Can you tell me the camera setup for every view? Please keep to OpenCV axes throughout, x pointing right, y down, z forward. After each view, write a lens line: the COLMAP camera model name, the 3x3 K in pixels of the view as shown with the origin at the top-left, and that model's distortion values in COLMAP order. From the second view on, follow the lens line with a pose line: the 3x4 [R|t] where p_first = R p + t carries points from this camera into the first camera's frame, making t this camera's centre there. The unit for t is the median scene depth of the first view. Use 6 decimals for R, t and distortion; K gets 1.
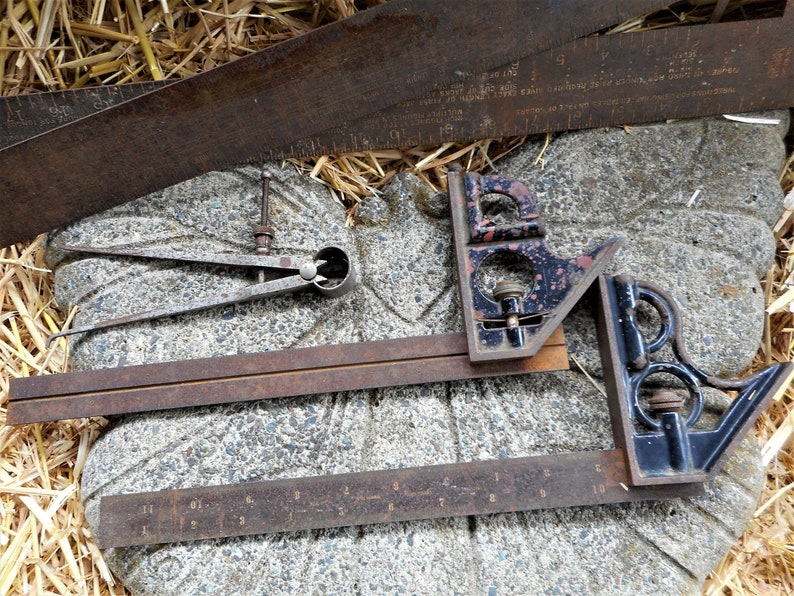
lens RADIAL K [[587.5, 0, 383.7], [0, 587.5, 284.8], [0, 0, 1]] dist [0.002037, 0.011248]
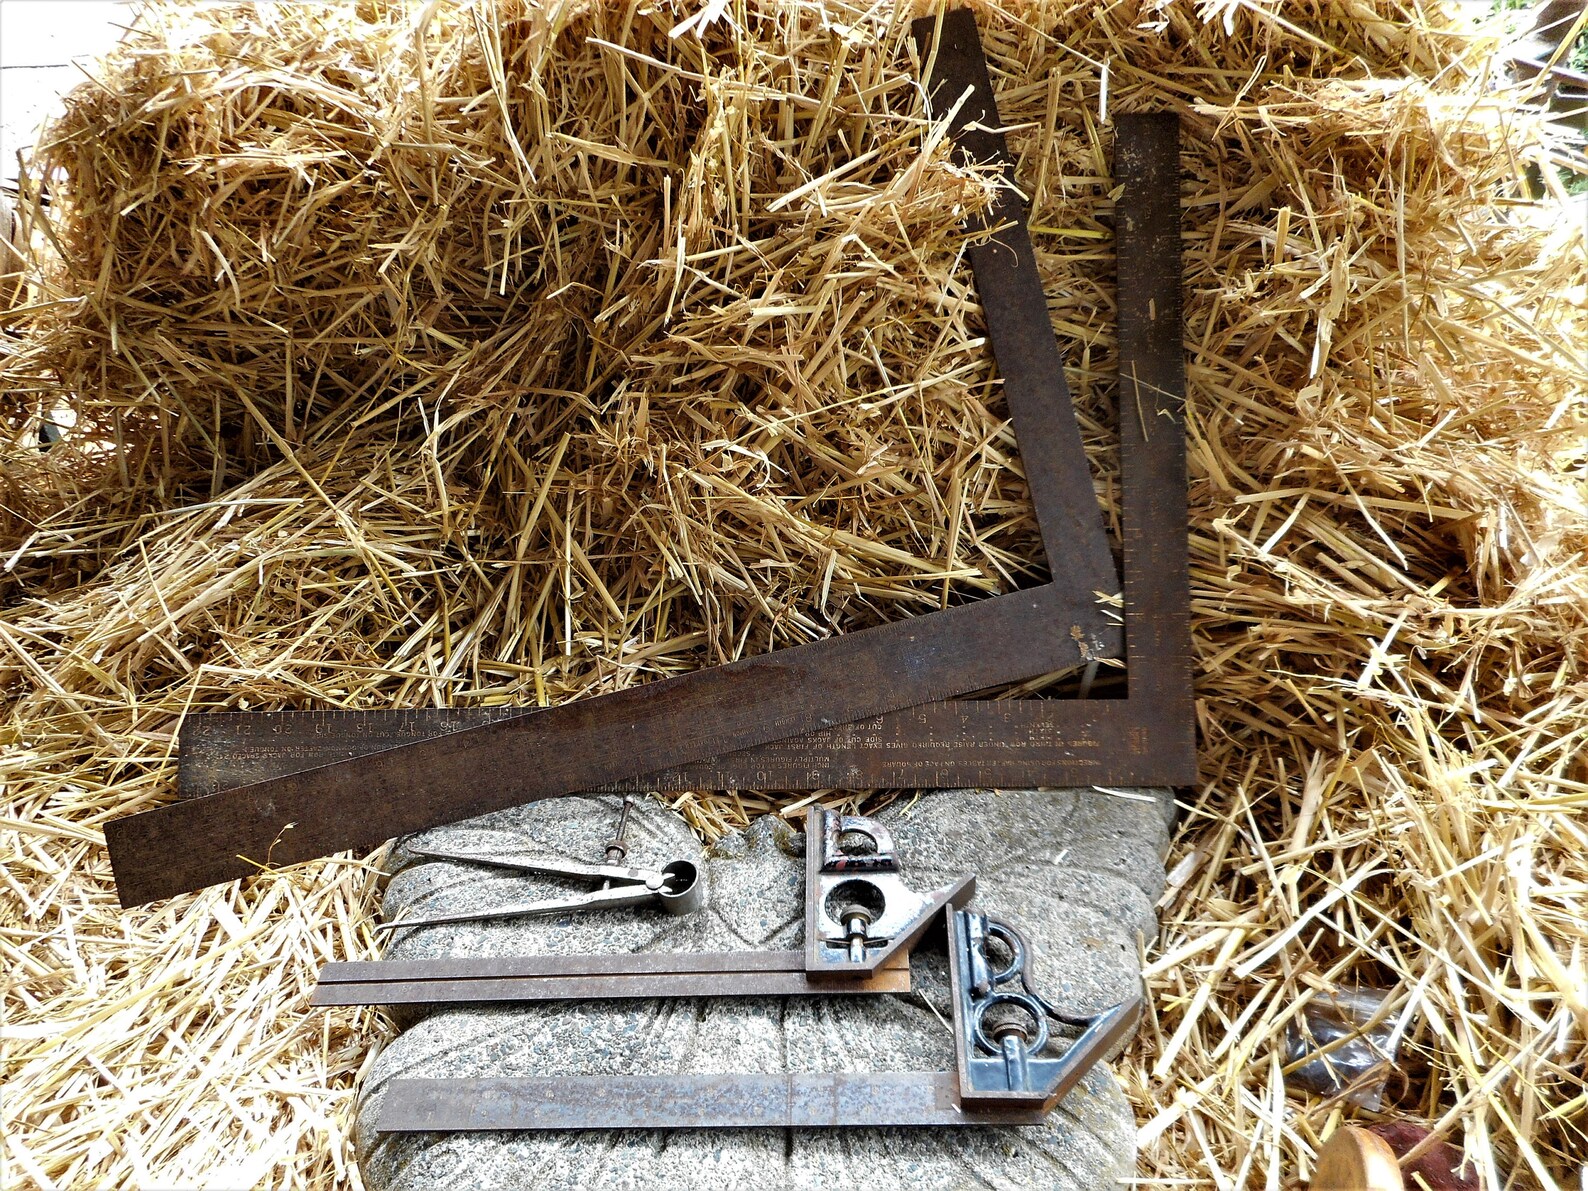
lens RADIAL K [[1175.0, 0, 792.8], [0, 1175.0, 587.5], [0, 0, 1]] dist [0.002037, 0.011248]
pose [[0.995069, 0.066326, -0.073746, 0.210755], [-0.097339, 0.795816, -0.597664, 0.725895], [0.019048, 0.601896, 0.798348, -0.847160]]
